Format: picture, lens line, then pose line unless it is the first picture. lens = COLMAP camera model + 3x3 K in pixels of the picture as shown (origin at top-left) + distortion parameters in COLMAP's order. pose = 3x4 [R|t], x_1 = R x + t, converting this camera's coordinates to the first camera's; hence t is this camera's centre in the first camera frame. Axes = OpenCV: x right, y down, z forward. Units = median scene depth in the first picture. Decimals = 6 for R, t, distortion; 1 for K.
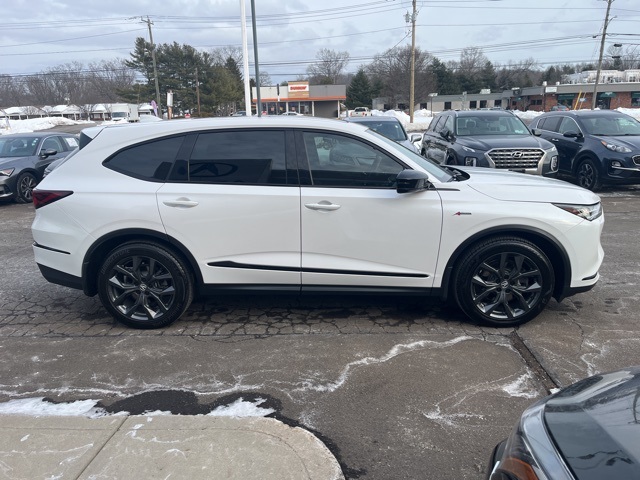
lens RADIAL K [[483.3, 0, 320.0], [0, 483.3, 240.0], [0, 0, 1]] dist [0.077356, -0.102705]
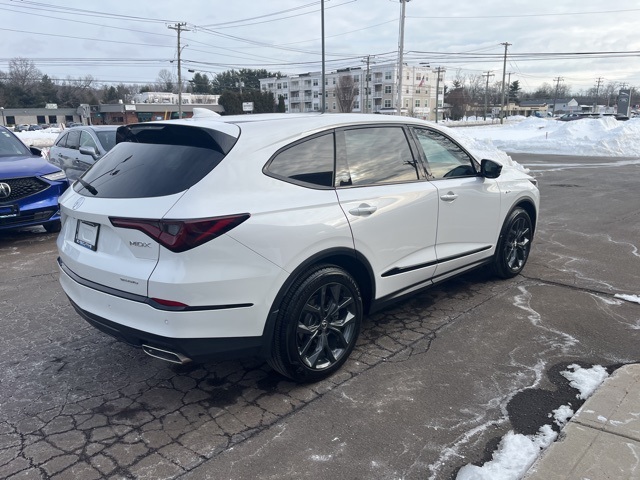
lens RADIAL K [[483.9, 0, 319.8], [0, 483.9, 232.0], [0, 0, 1]] dist [0.071560, -0.093727]
pose [[0.674568, -0.147385, 0.723351, -0.898232], [0.182584, 0.982734, 0.029965, -0.072548], [-0.715277, 0.111859, 0.689830, 0.444011]]
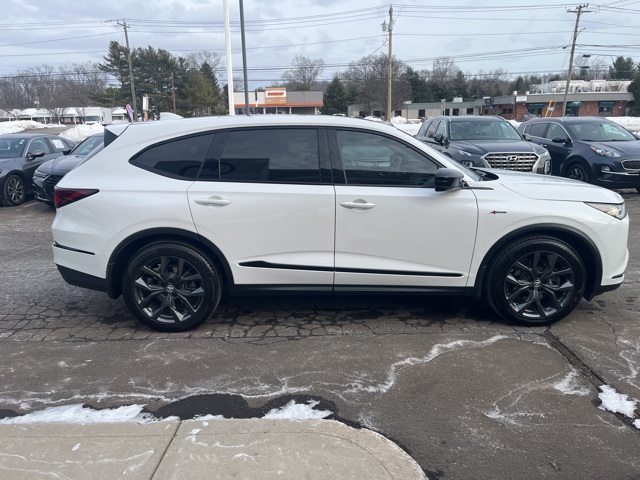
lens RADIAL K [[483.5, 0, 318.6], [0, 483.5, 233.7], [0, 0, 1]] dist [0.075546, -0.098458]
pose [[0.998768, -0.001712, 0.049585, -0.114905], [0.002927, 0.999697, -0.024455, 0.012049], [-0.049528, 0.024570, 0.998470, 0.016019]]
